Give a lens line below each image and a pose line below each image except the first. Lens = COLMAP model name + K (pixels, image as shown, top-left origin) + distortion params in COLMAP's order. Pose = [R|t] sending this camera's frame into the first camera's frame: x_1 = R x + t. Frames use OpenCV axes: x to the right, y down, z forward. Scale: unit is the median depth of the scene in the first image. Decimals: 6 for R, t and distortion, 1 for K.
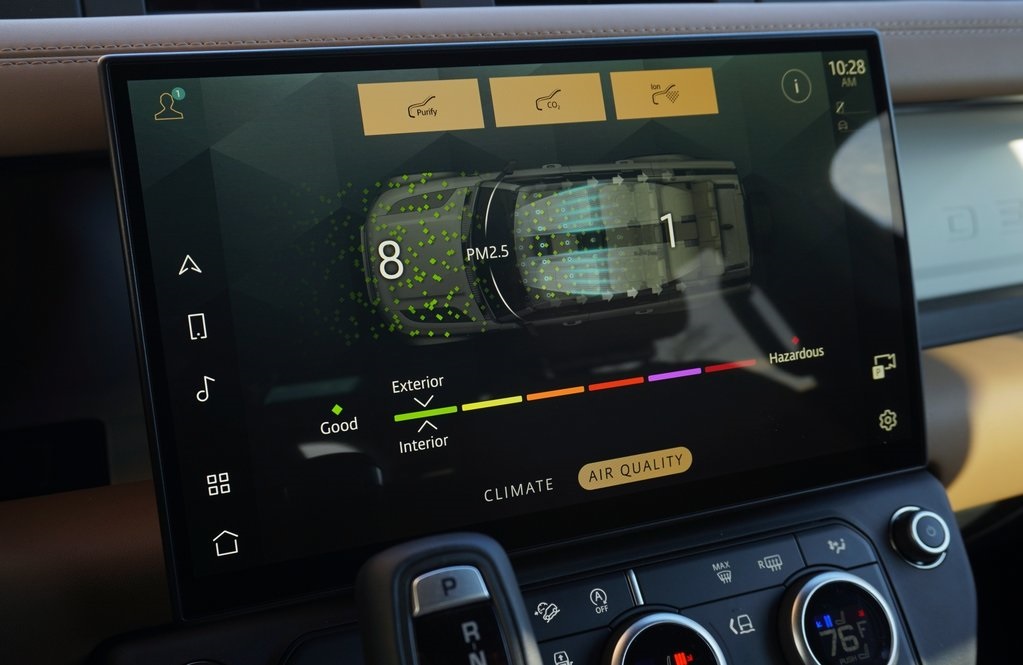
lens RADIAL K [[1020.1, 0, 515.3], [0, 1020.1, 349.1], [0, 0, 1]] dist [-0.004830, 0.000000]
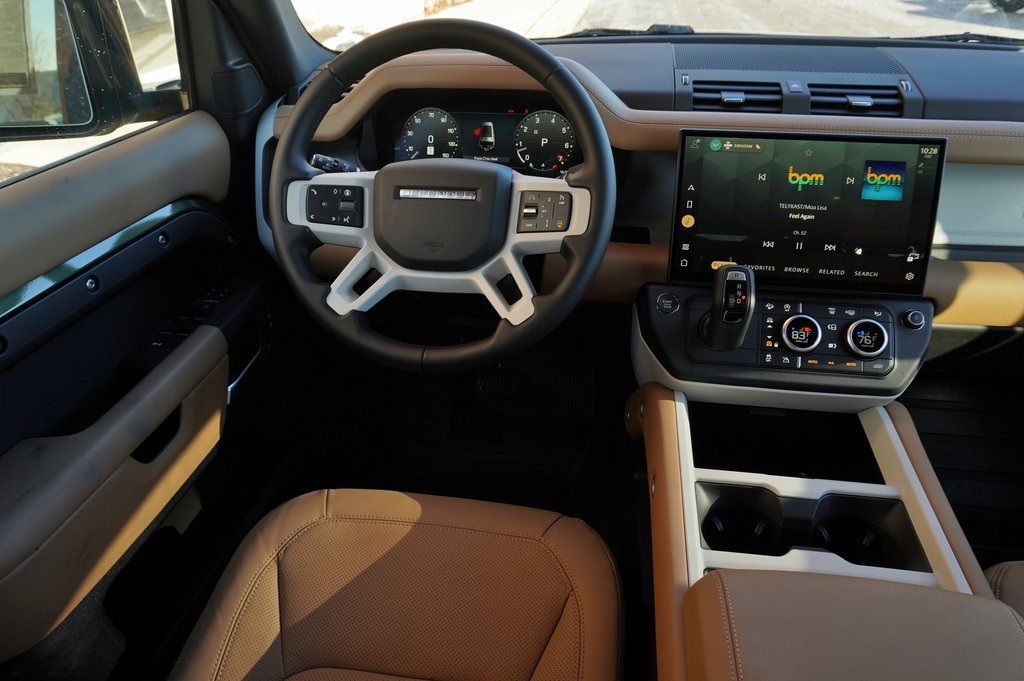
lens RADIAL K [[681.9, 0, 513.7], [0, 681.9, 339.5], [0, 0, 1]] dist [-0.037997, 0.017317]
pose [[0.865105, 0.249357, -0.435218, 0.291168], [-0.173919, 0.962968, 0.206022, 0.046284], [0.470474, -0.102538, 0.876436, -1.320764]]
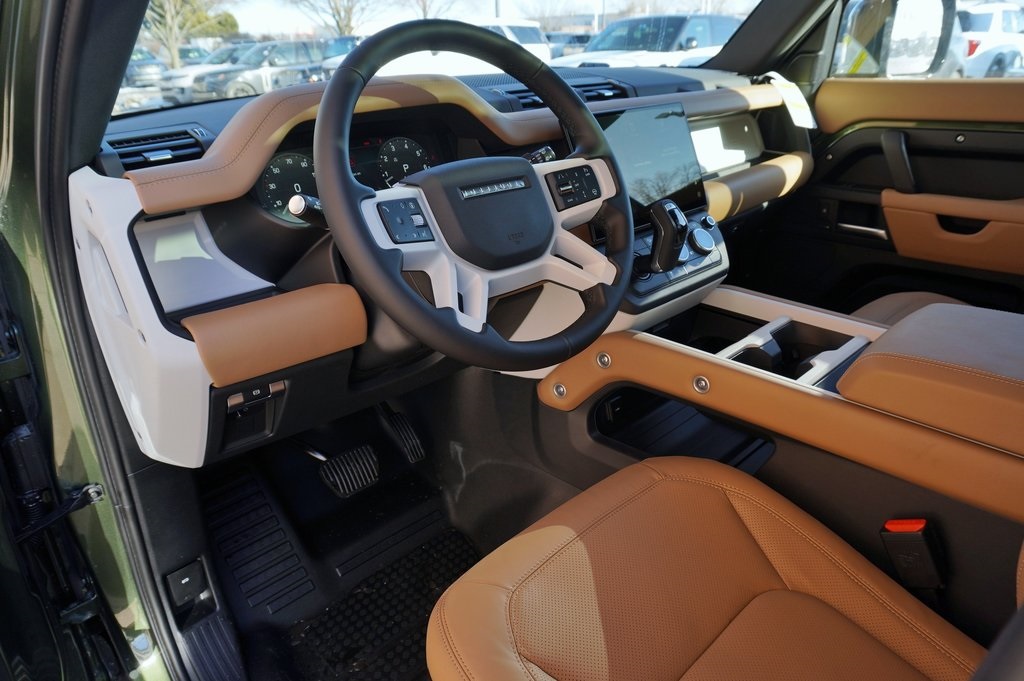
lens RADIAL K [[681.9, 0, 505.2], [0, 681.9, 339.9], [0, 0, 1]] dist [-0.037997, 0.017317]
pose [[0.924821, -0.179638, 0.335314, -1.521537], [0.169520, 0.983731, 0.059465, 0.379276], [-0.340541, 0.001848, 0.940228, -1.457067]]
